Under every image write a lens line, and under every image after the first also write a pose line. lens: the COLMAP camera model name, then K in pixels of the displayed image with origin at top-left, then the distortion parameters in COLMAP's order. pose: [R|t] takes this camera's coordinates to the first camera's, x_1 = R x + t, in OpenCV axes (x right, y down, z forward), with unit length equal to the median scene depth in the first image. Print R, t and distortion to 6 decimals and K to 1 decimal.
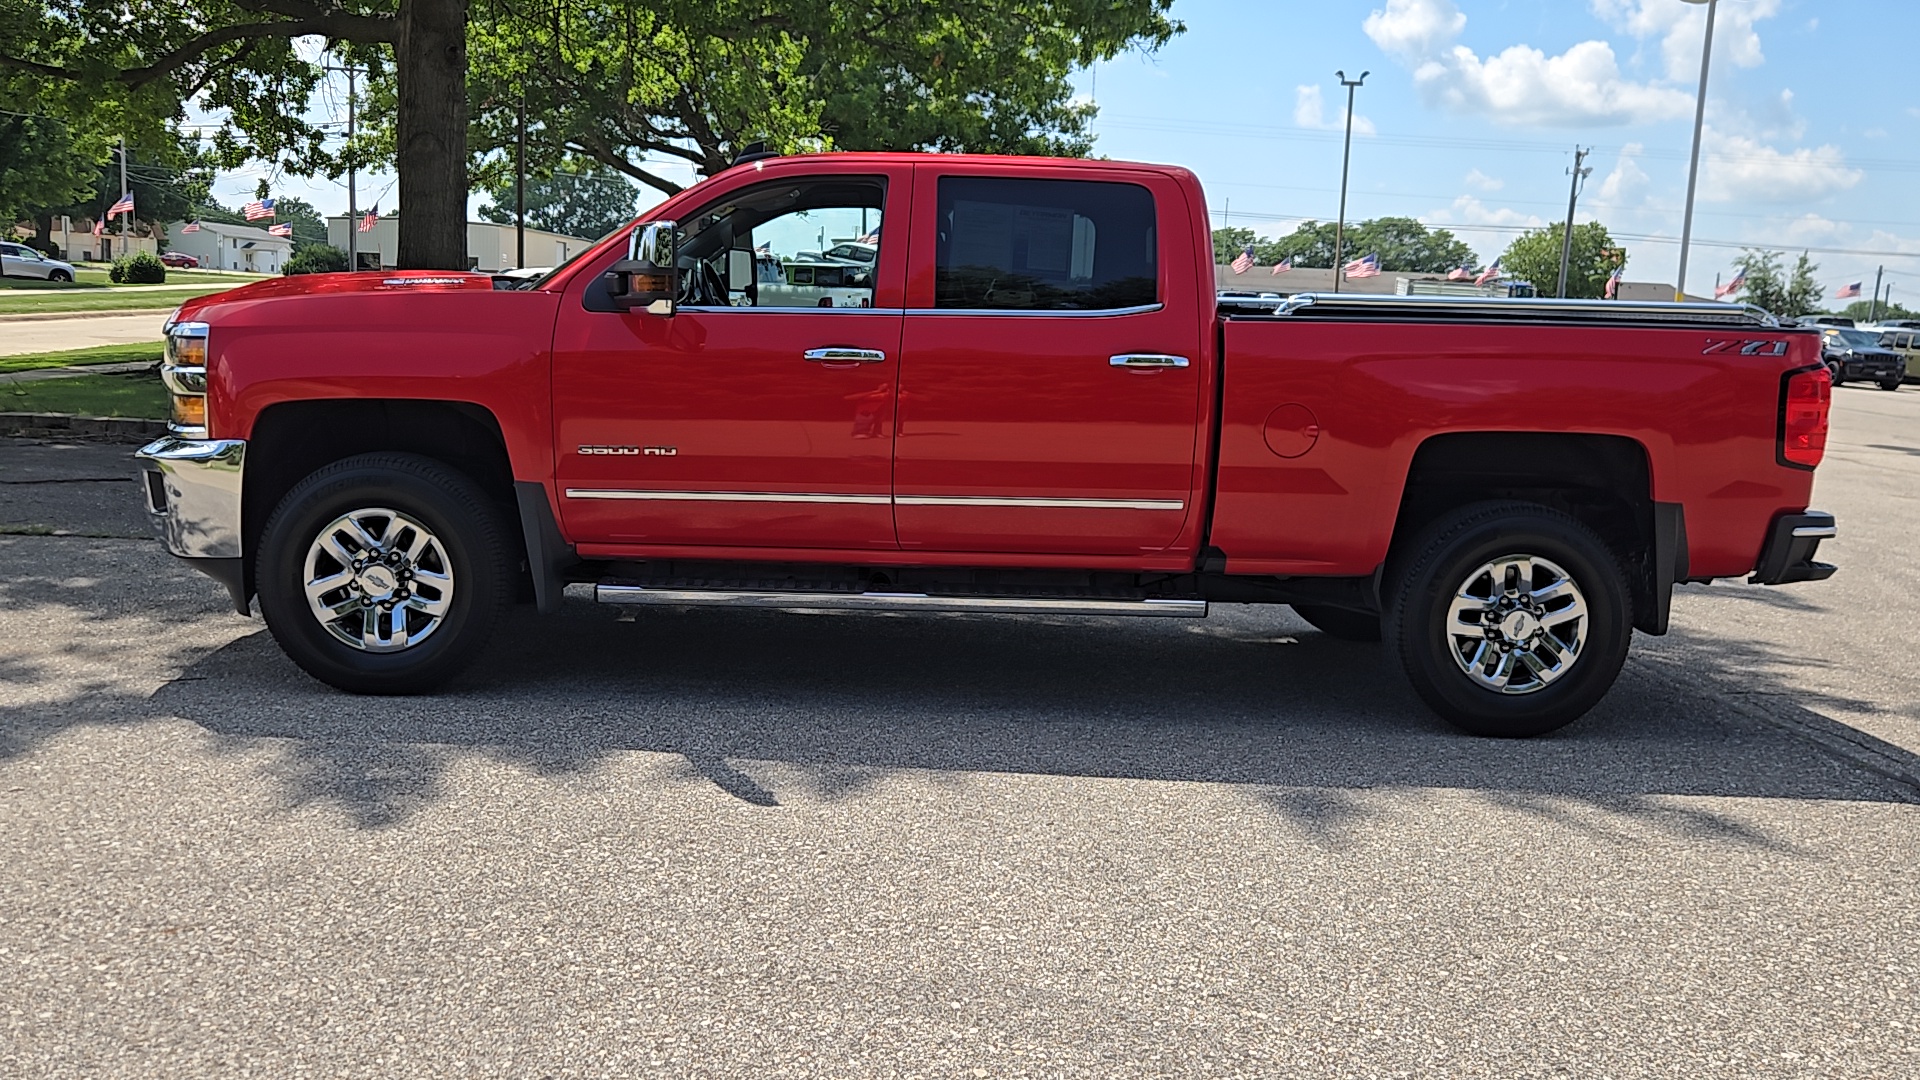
lens RADIAL K [[1611.9, 0, 943.9], [0, 1611.9, 544.1], [0, 0, 1]] dist [0.008798, -0.019006]
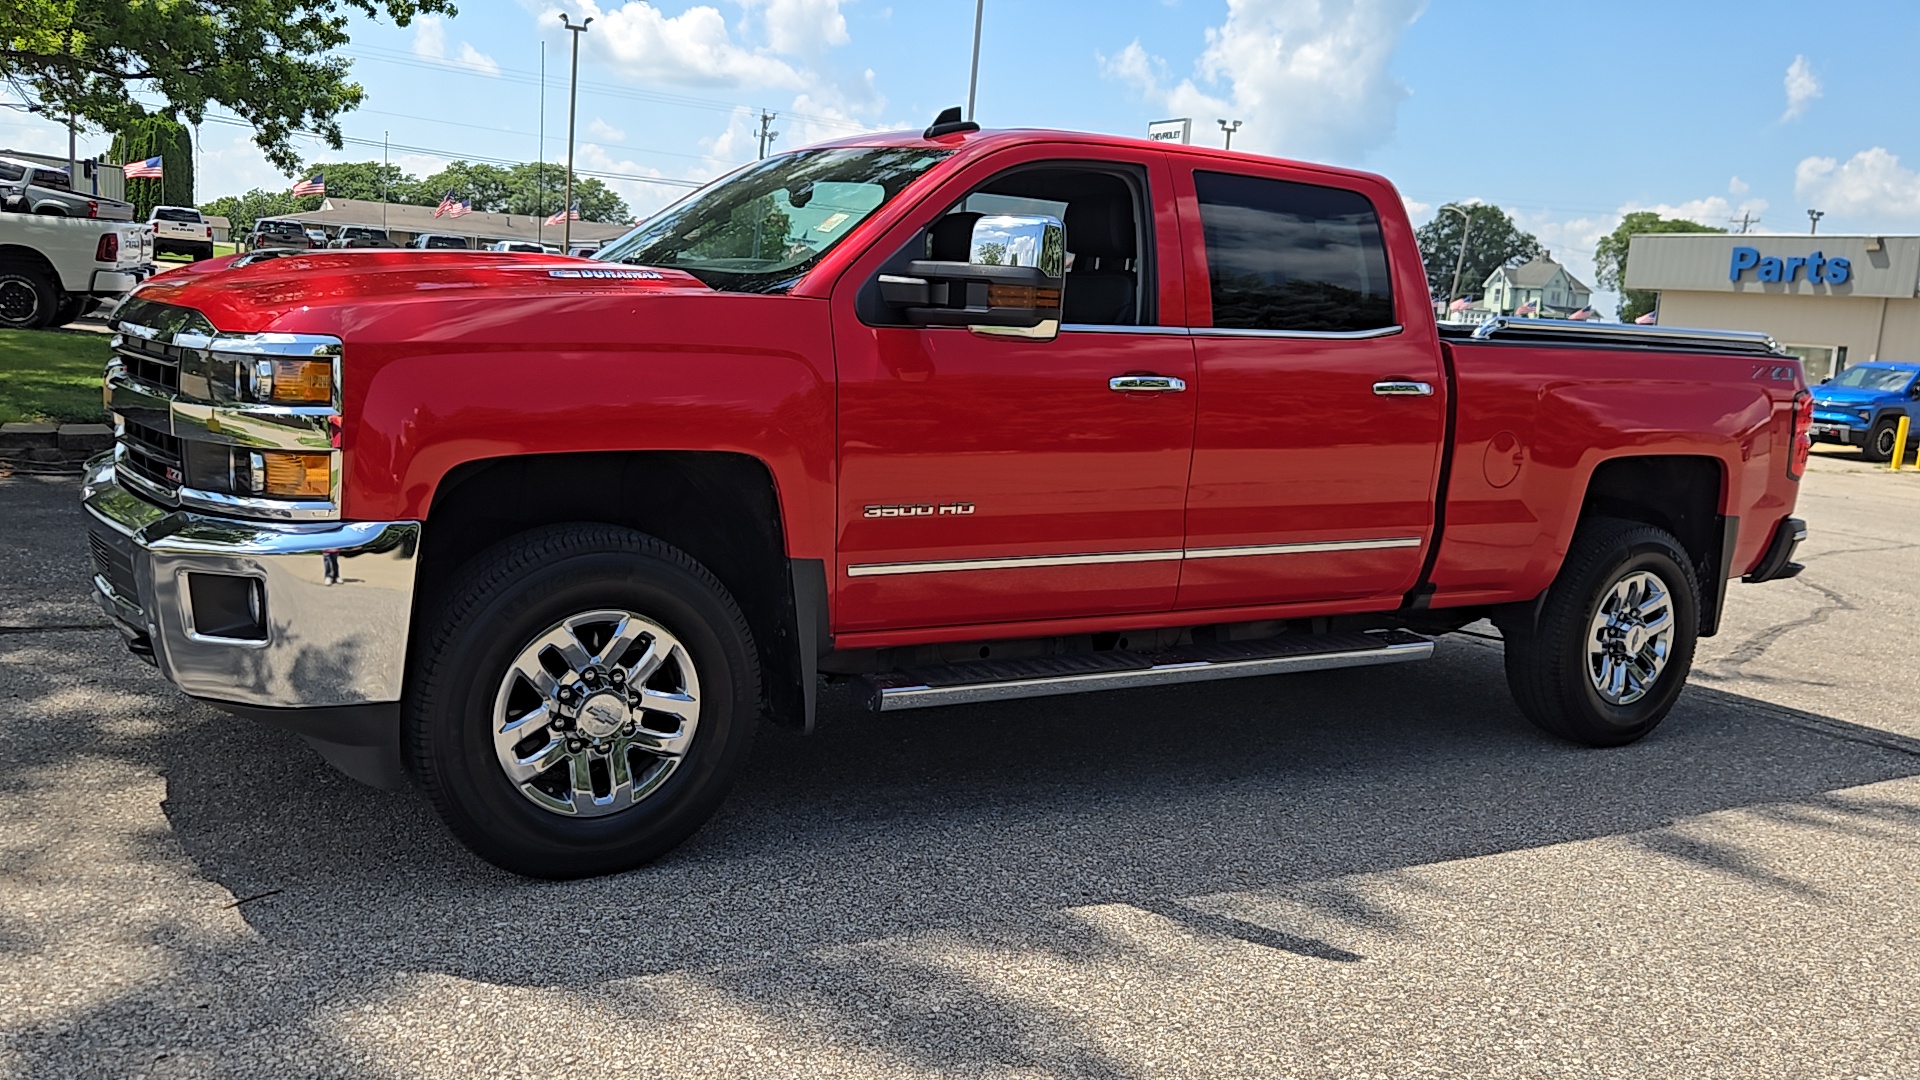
lens RADIAL K [[1611.9, 0, 951.6], [0, 1611.9, 542.7], [0, 0, 1]] dist [0.008798, -0.019006]
pose [[0.862905, -0.051910, 0.502693, -0.548197], [0.035174, 0.998467, 0.042727, -0.072018], [-0.504140, -0.019188, 0.863409, 0.322338]]
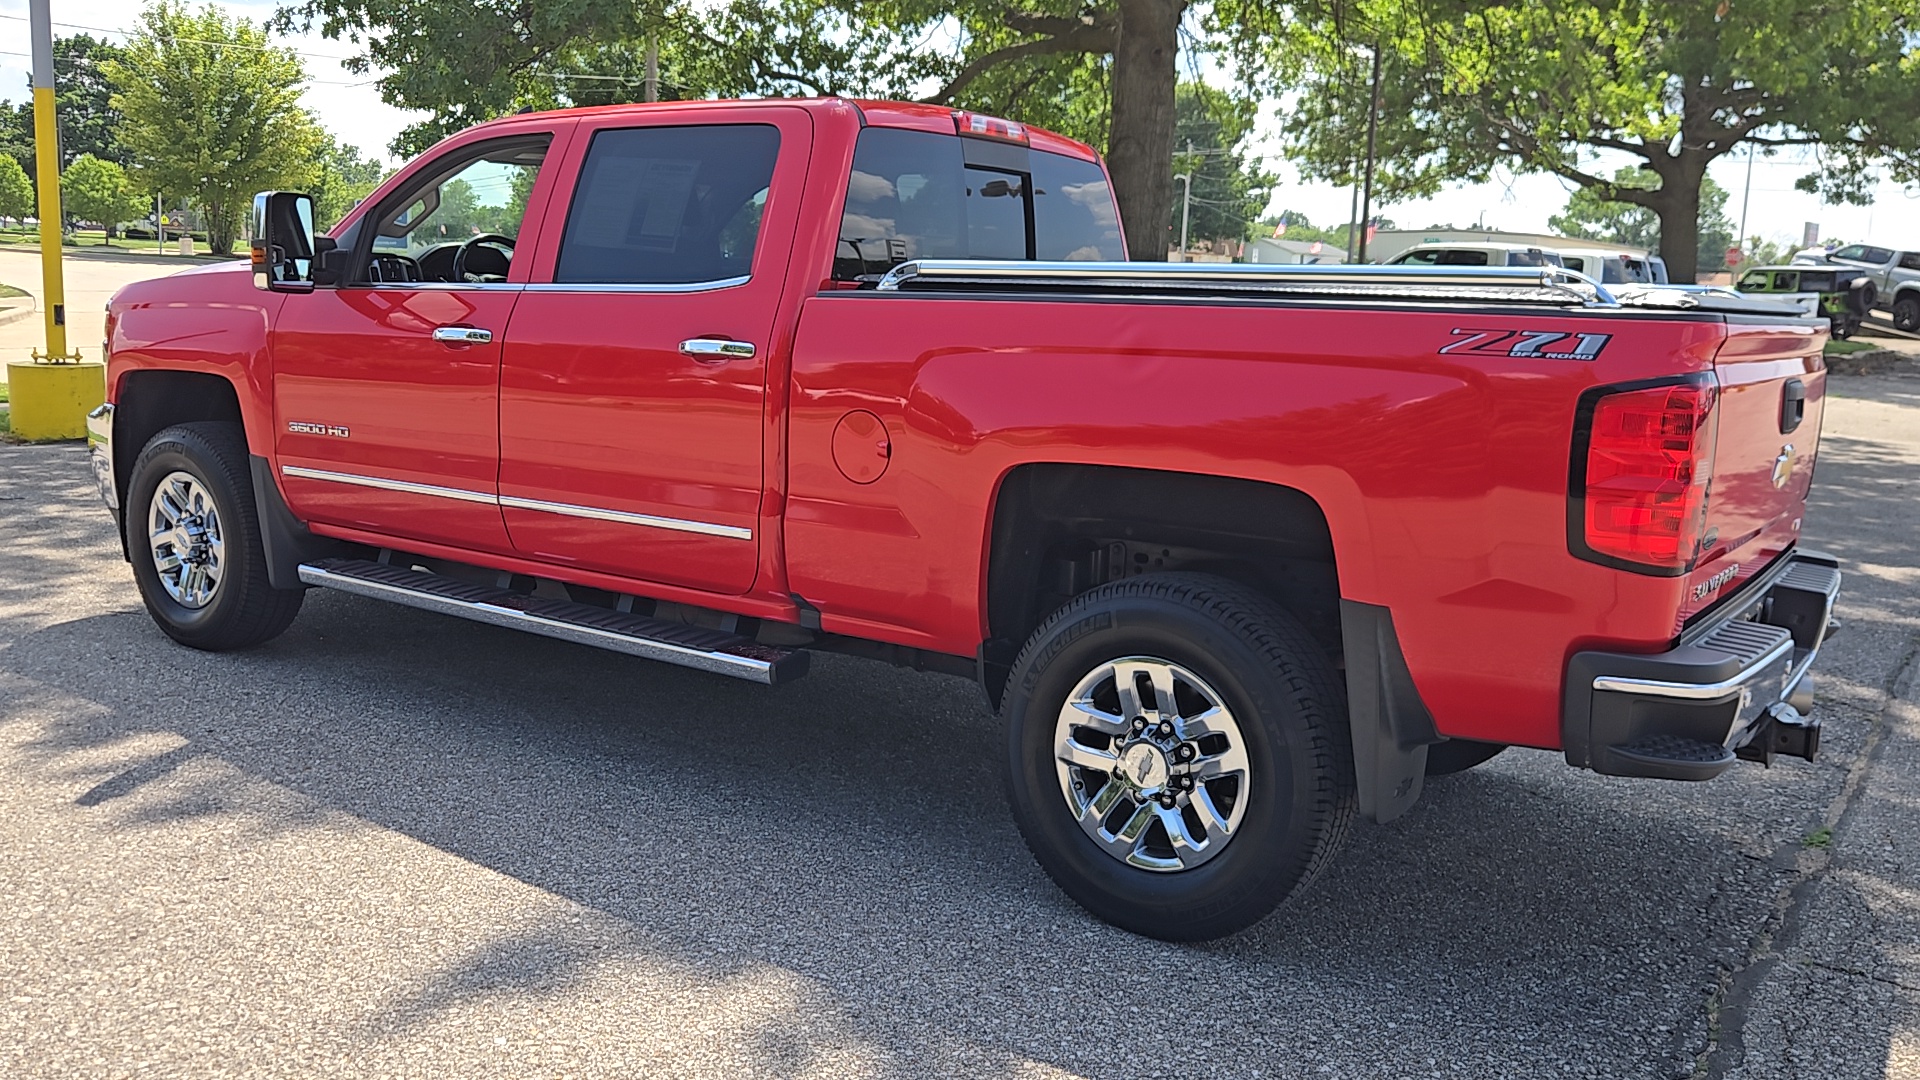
lens RADIAL K [[1611.9, 0, 957.7], [0, 1611.9, 536.3], [0, 0, 1]] dist [0.008798, -0.019006]
pose [[0.803685, 0.085721, -0.588848, 0.673690], [-0.093189, 0.995491, 0.017729, -0.045556], [0.587712, 0.040625, 0.808049, 0.424116]]
